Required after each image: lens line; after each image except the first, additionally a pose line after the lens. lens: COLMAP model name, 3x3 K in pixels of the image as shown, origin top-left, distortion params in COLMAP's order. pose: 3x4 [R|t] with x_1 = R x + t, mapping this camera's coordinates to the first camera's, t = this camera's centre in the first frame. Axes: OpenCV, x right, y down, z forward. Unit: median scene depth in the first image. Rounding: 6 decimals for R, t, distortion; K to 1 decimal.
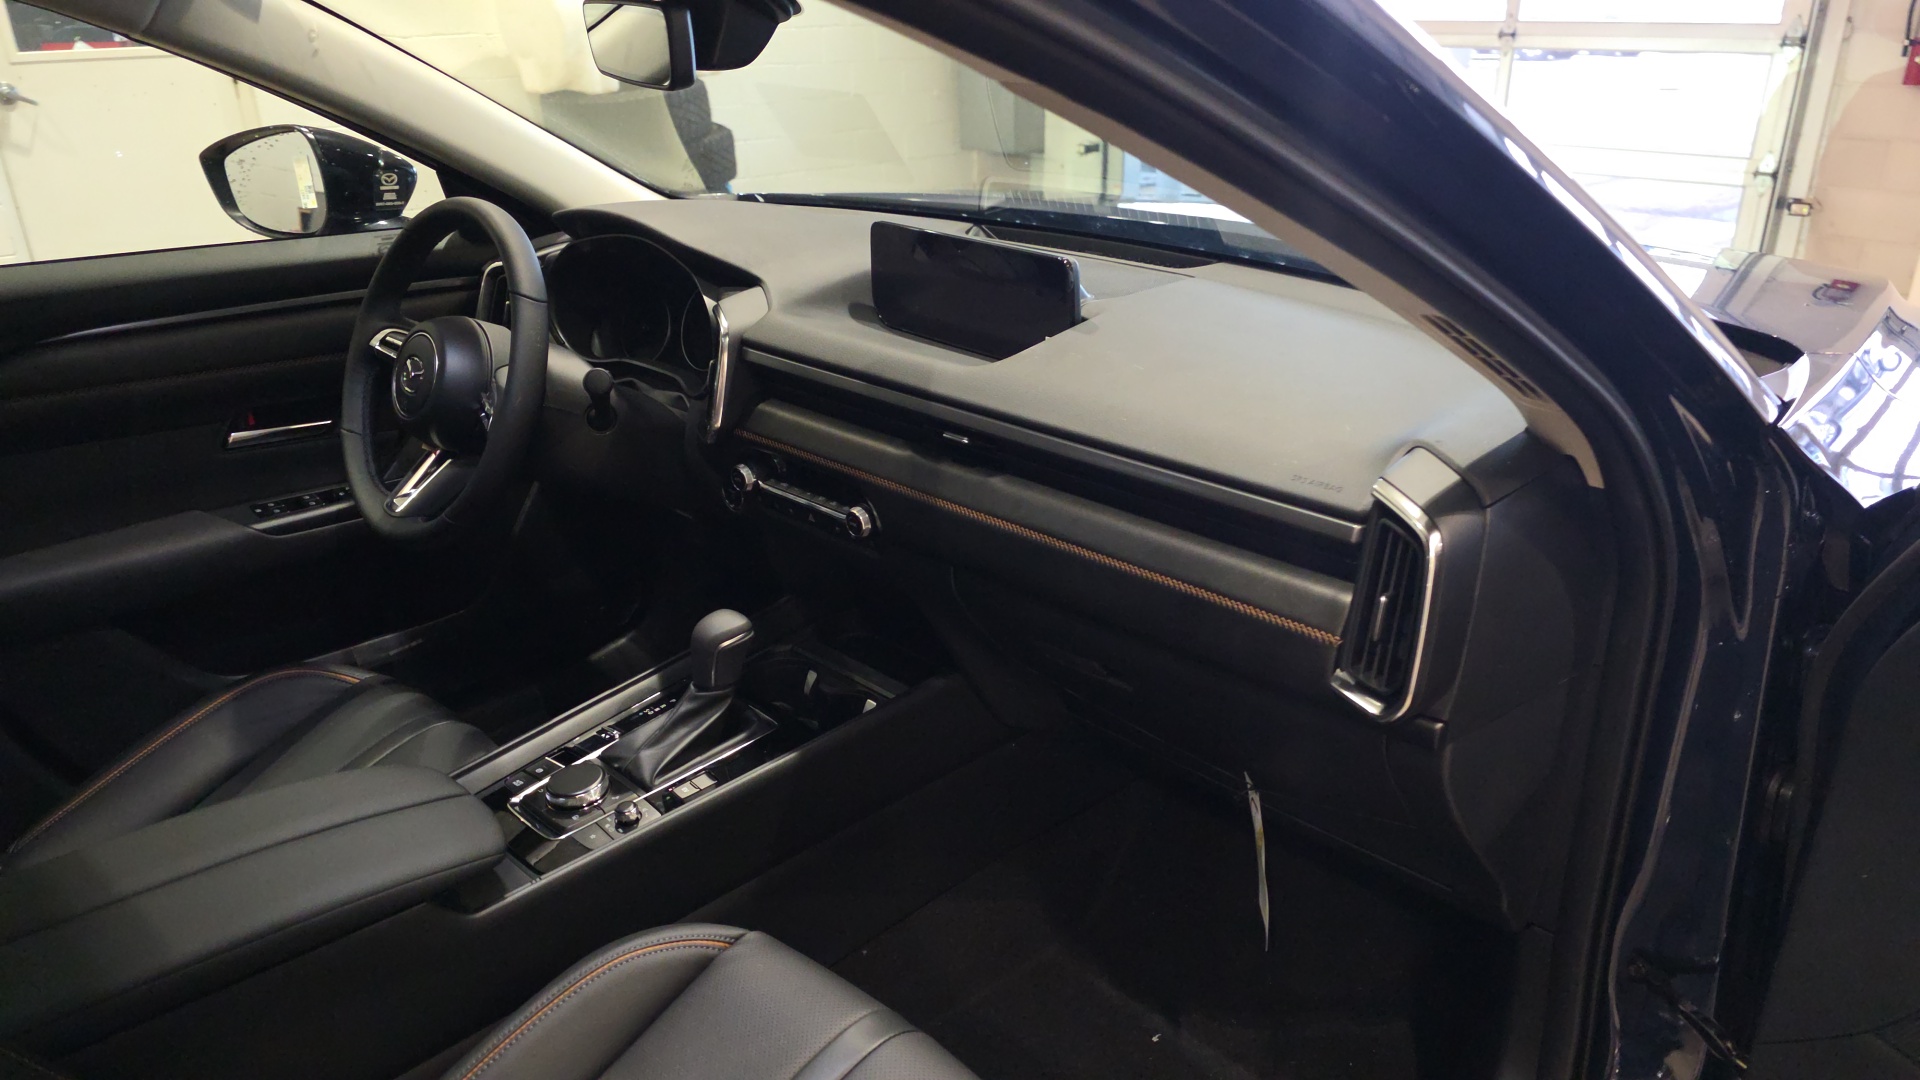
lens RADIAL K [[1299.9, 0, 1059.8], [0, 1299.9, 538.2], [0, 0, 1]] dist [0.007483, -0.001108]
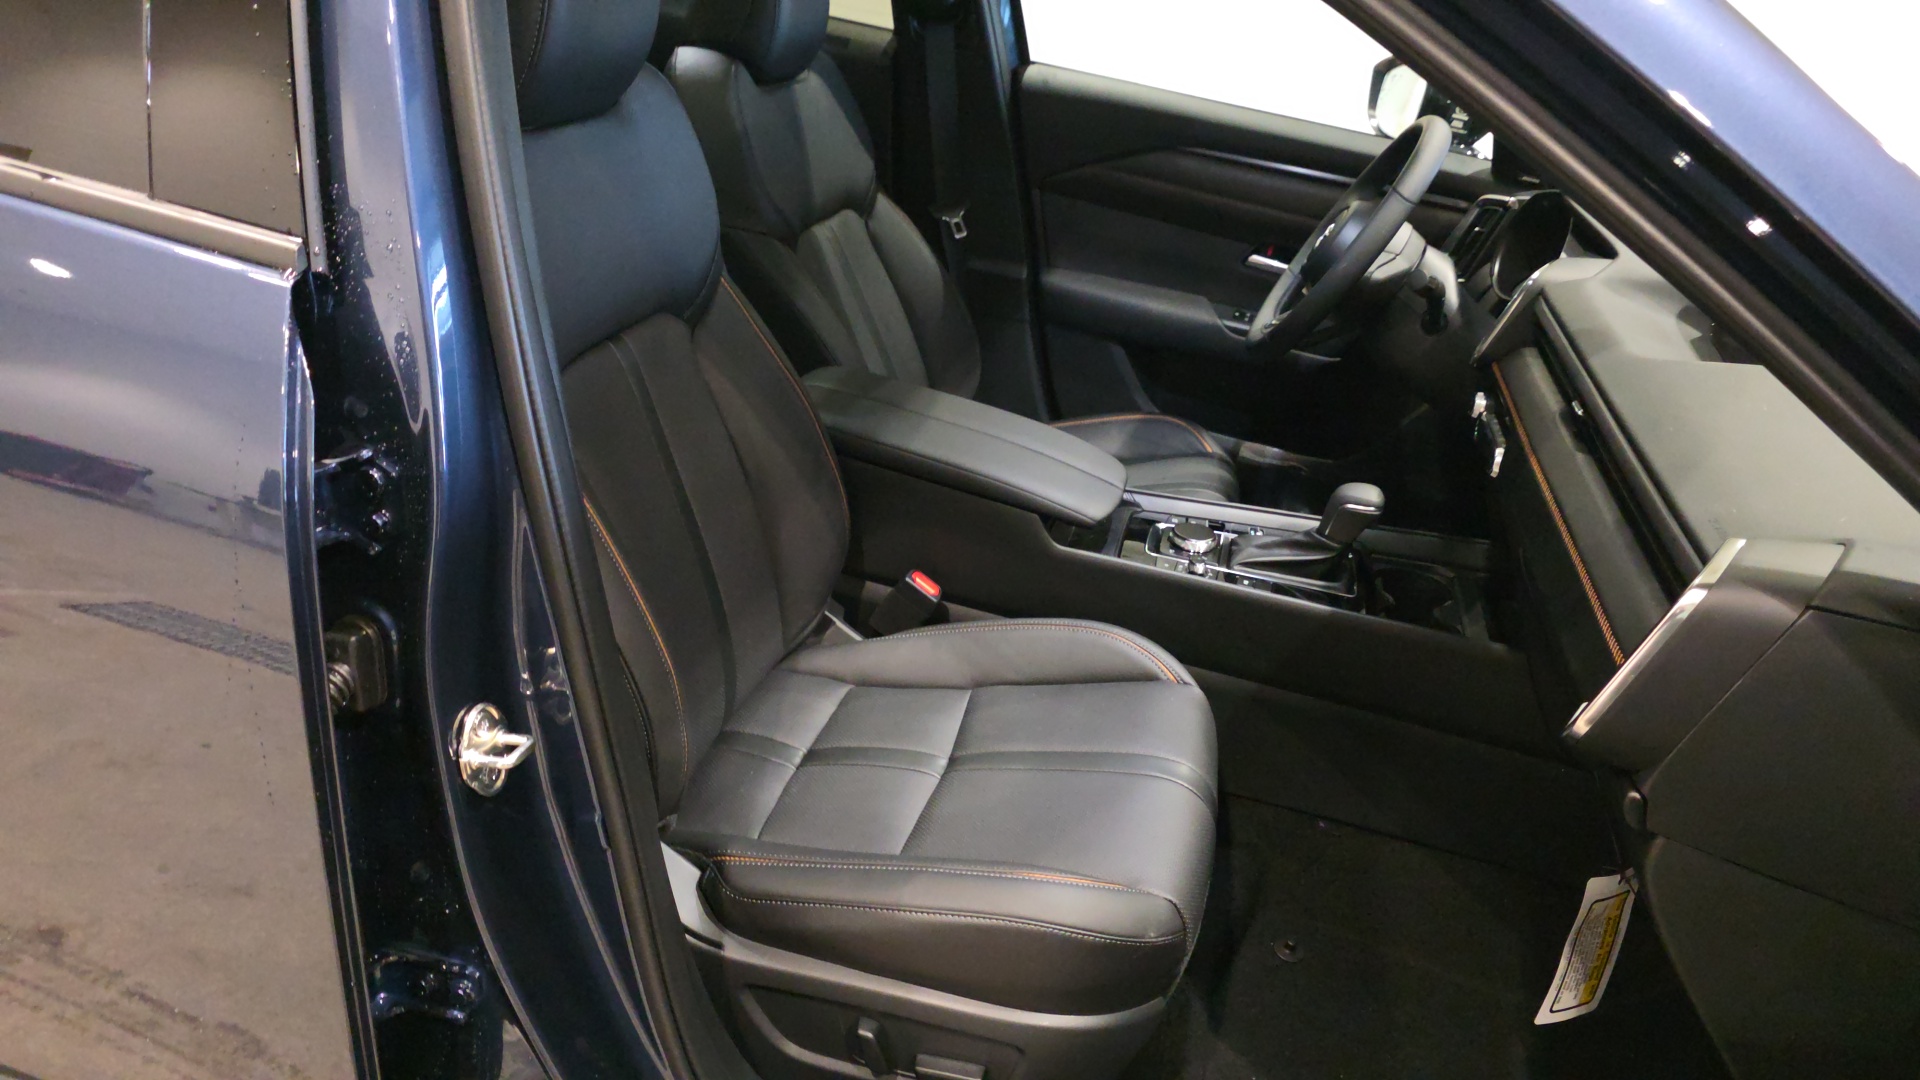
lens RADIAL K [[1275.8, 0, 952.2], [0, 1275.8, 494.6], [0, 0, 1]] dist [0.084890, -0.002014]
pose [[0.463252, 0.444697, -0.766578, 0.418799], [-0.474683, 0.854956, 0.209110, -0.000042], [0.748381, 0.267011, 0.607150, 0.024344]]
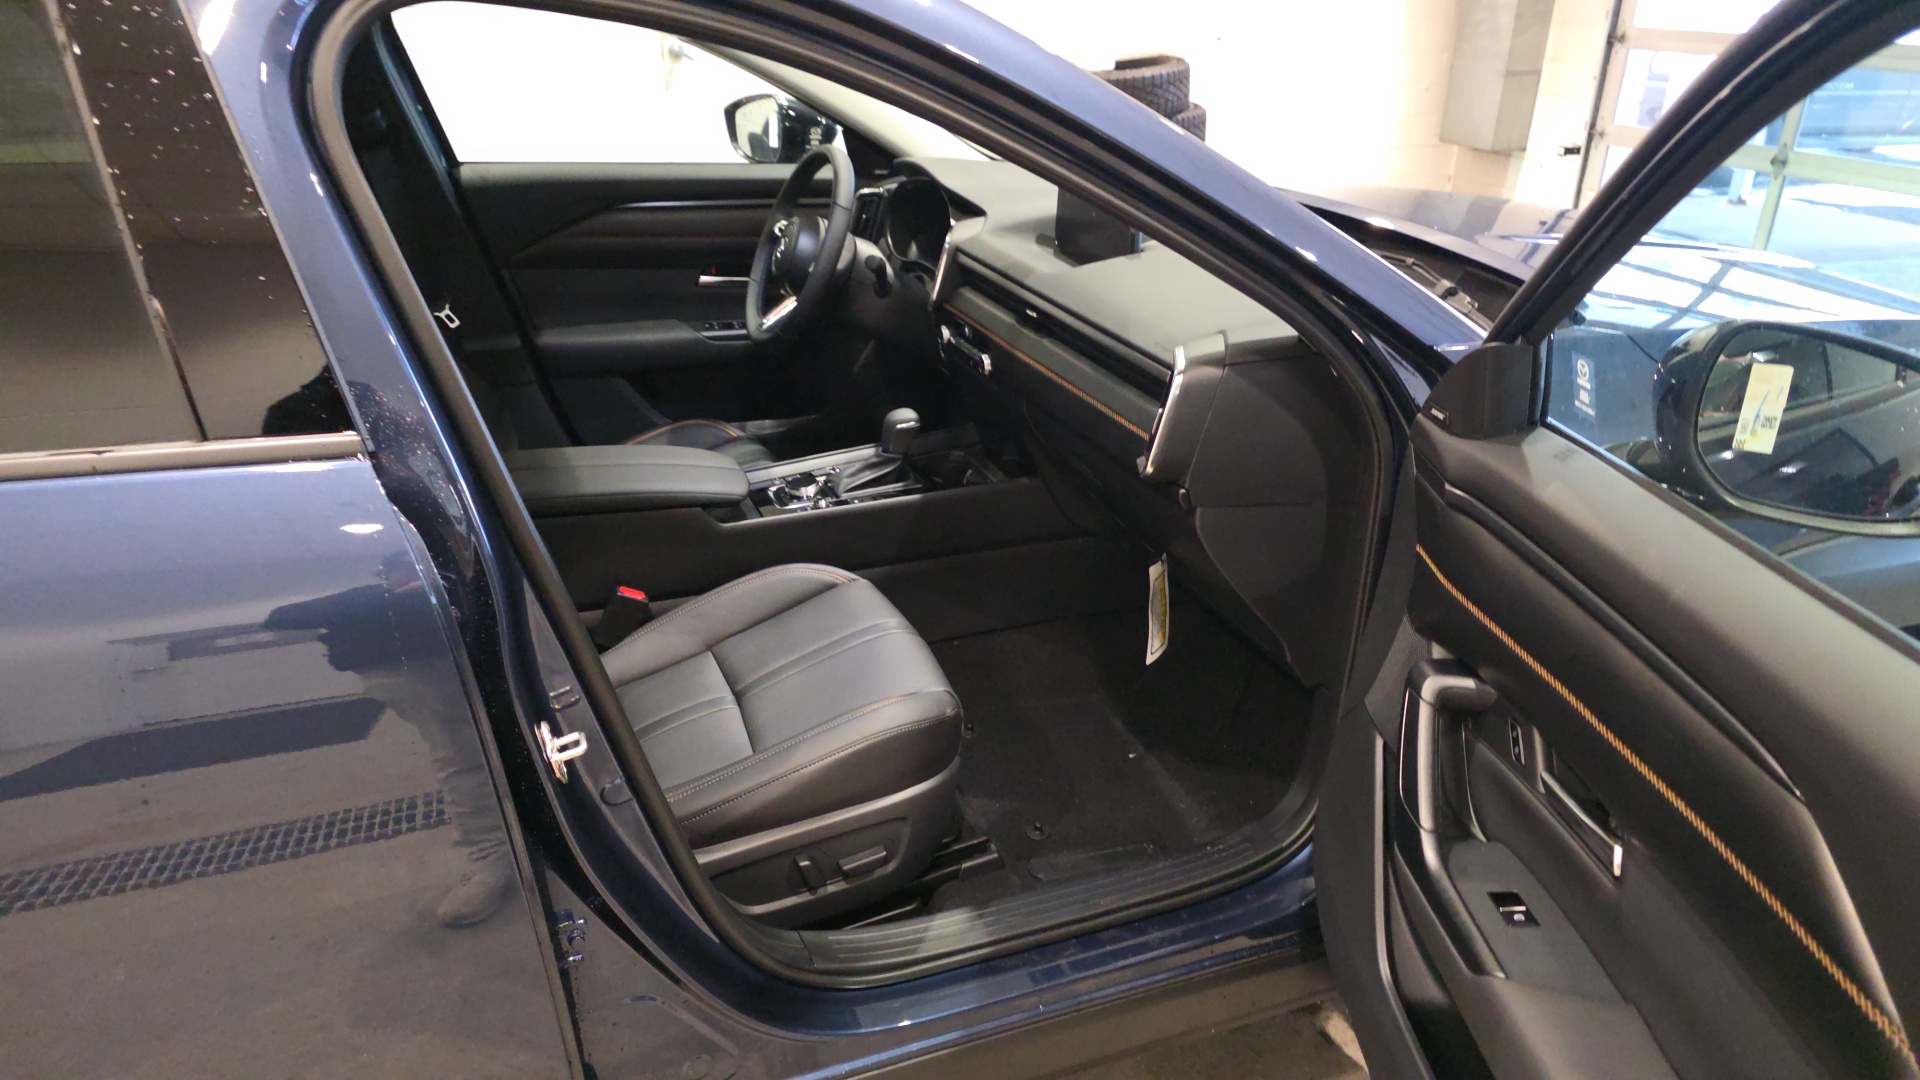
lens RADIAL K [[1278.3, 0, 935.7], [0, 1278.3, 510.6], [0, 0, 1]] dist [0.068843, -0.074360]
pose [[0.885000, 0.194318, -0.423103, 0.446037], [-0.195293, 0.979865, 0.041530, 0.100292], [0.422653, 0.045875, 0.905130, -0.404537]]
